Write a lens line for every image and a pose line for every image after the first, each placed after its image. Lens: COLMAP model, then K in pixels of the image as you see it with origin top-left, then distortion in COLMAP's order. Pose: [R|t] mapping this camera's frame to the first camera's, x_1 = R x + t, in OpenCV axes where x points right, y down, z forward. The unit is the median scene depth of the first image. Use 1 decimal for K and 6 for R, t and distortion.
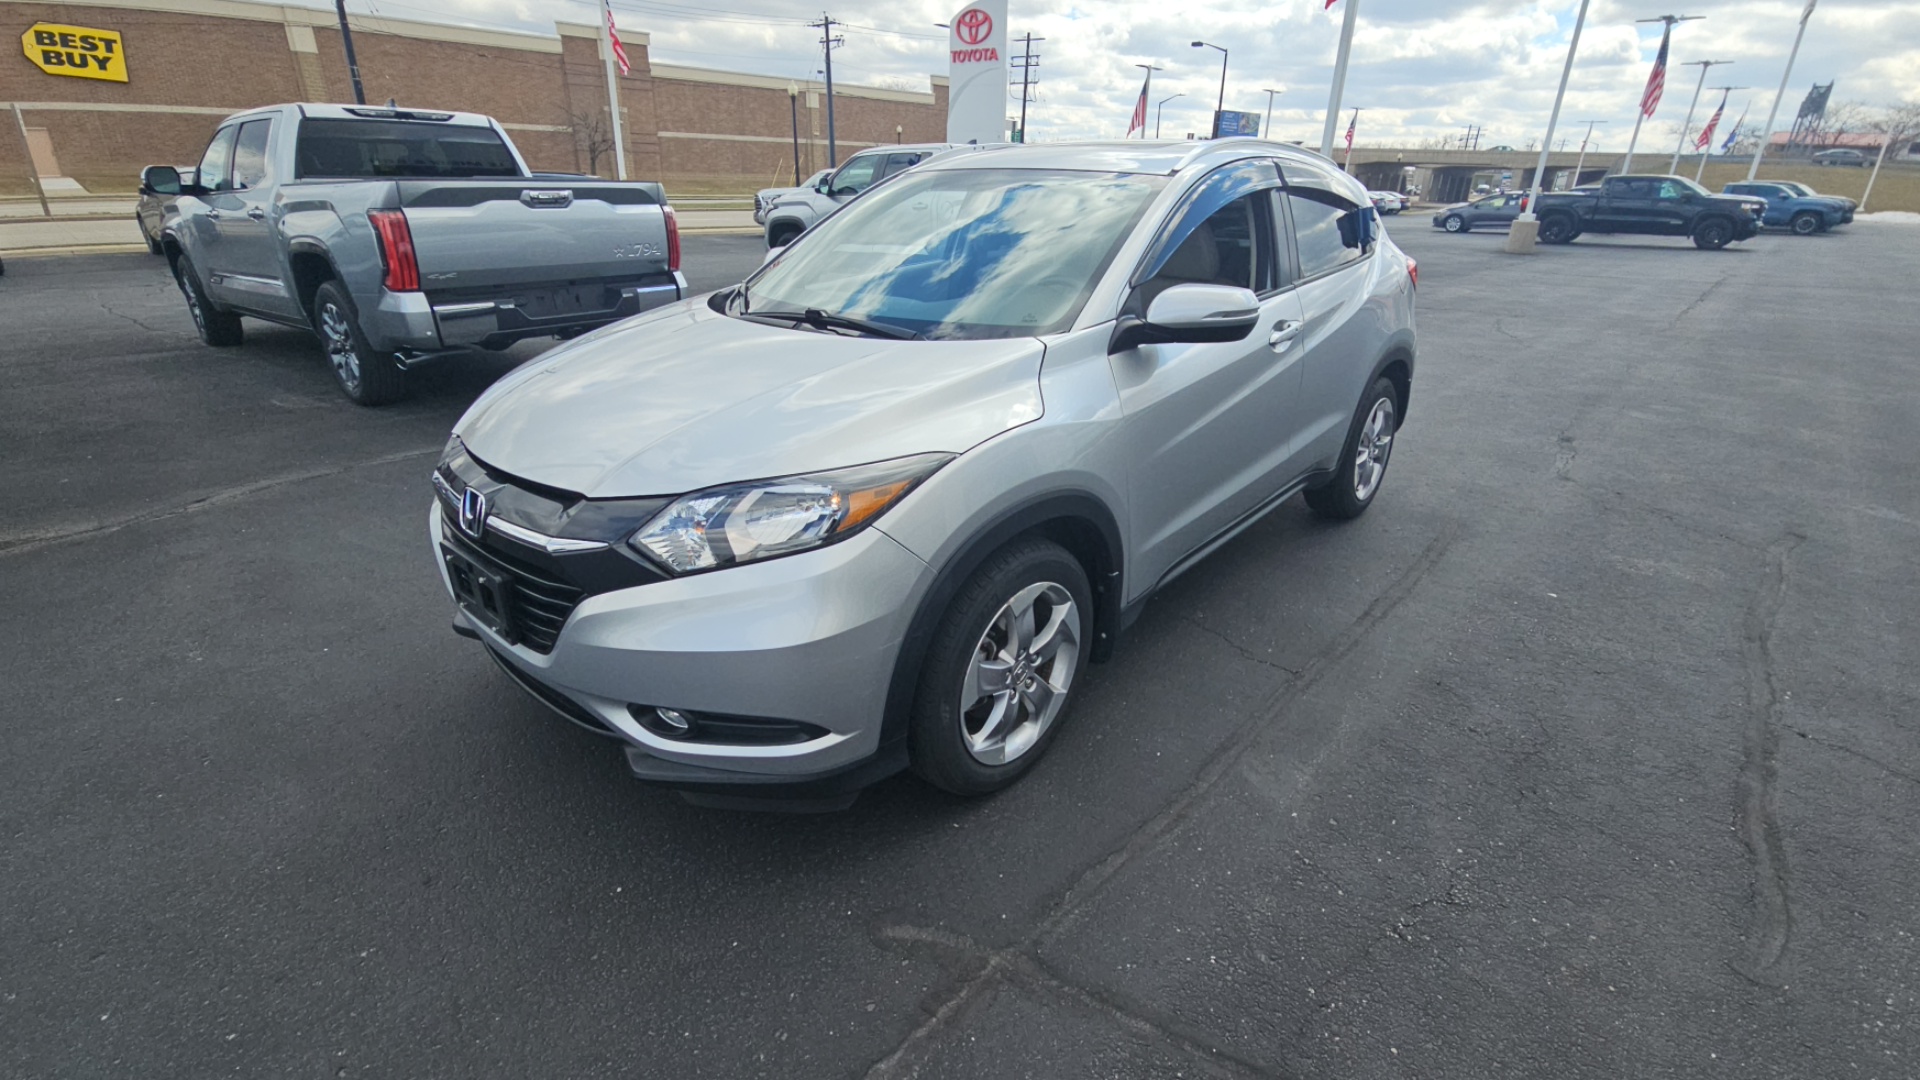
lens RADIAL K [[859.0, 0, 979.8], [0, 859.0, 550.1], [0, 0, 1]] dist [0.008785, -0.007211]
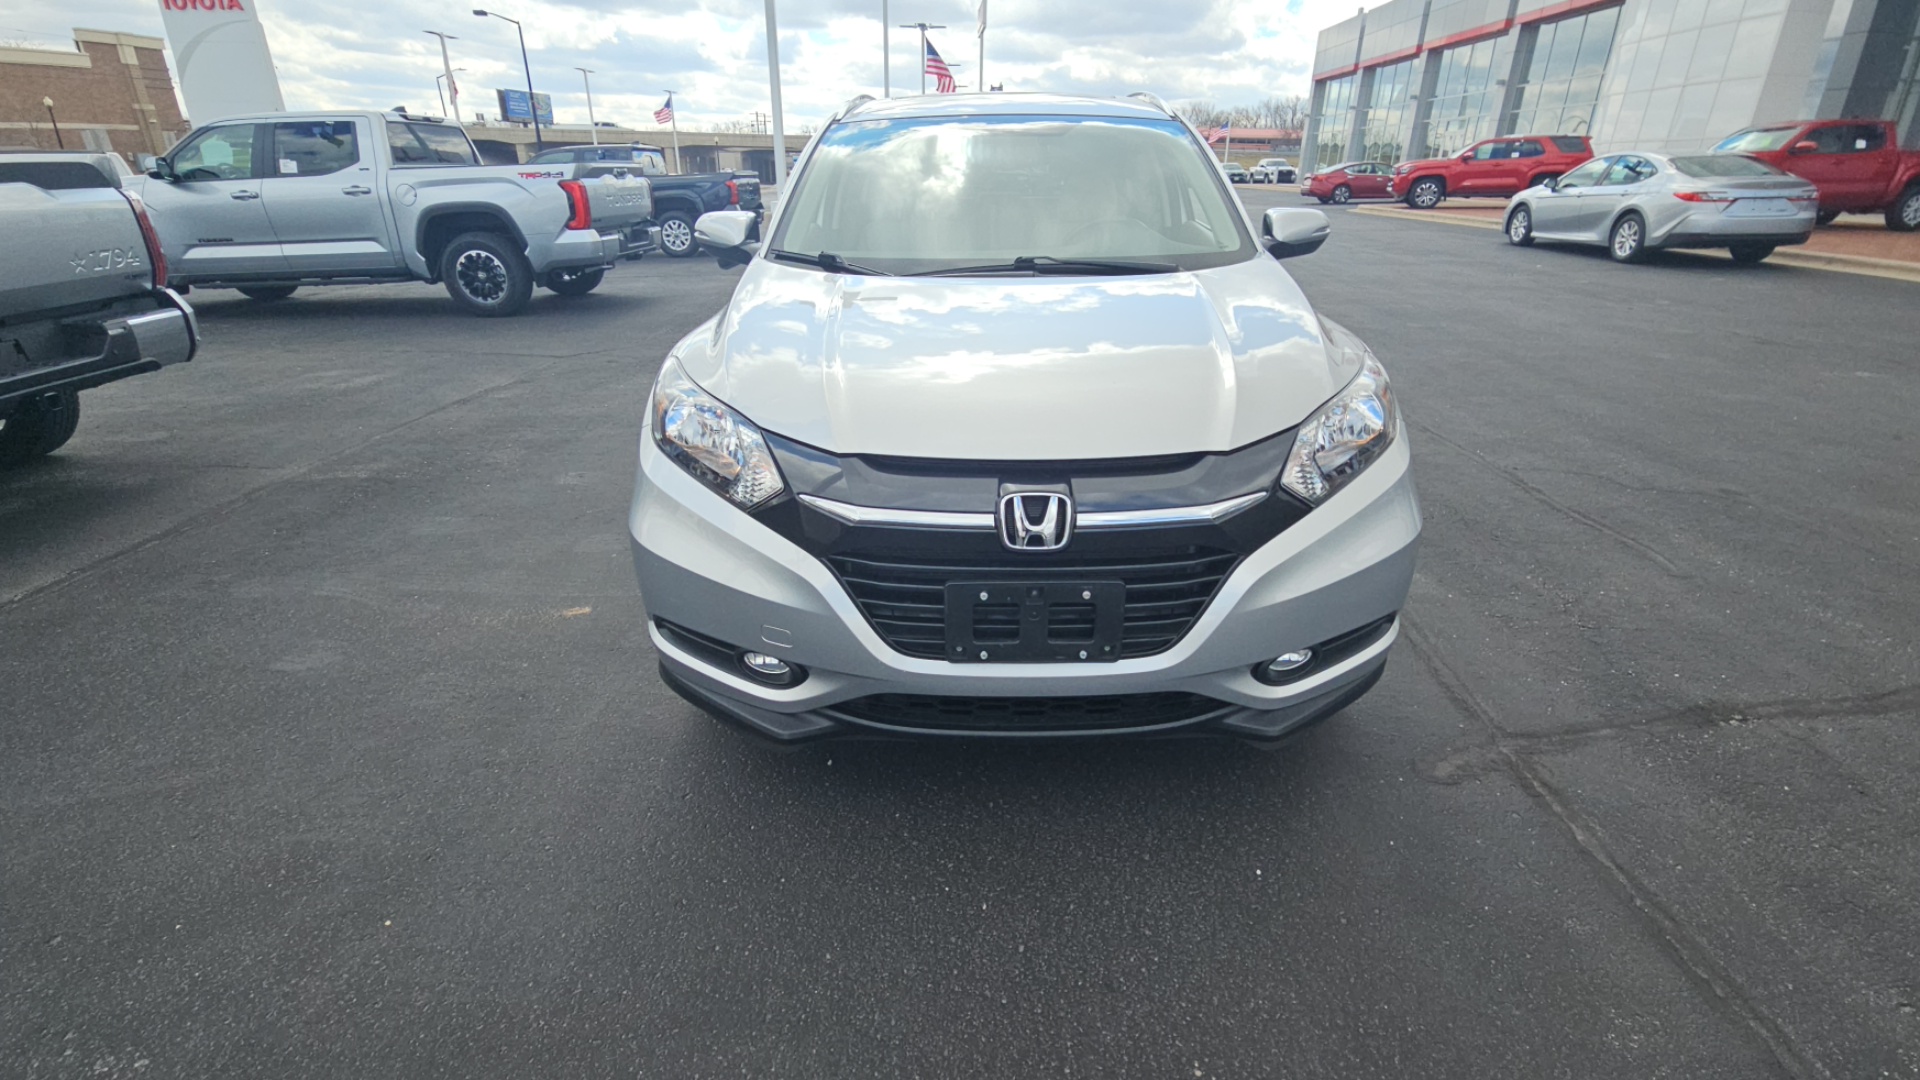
lens RADIAL K [[859.0, 0, 983.5], [0, 859.0, 548.3], [0, 0, 1]] dist [0.008785, -0.007211]
pose [[0.754044, -0.279536, 0.594371, -0.333437], [0.272033, 0.956568, 0.104768, -0.035113], [-0.597842, 0.082689, 0.797338, 0.123512]]
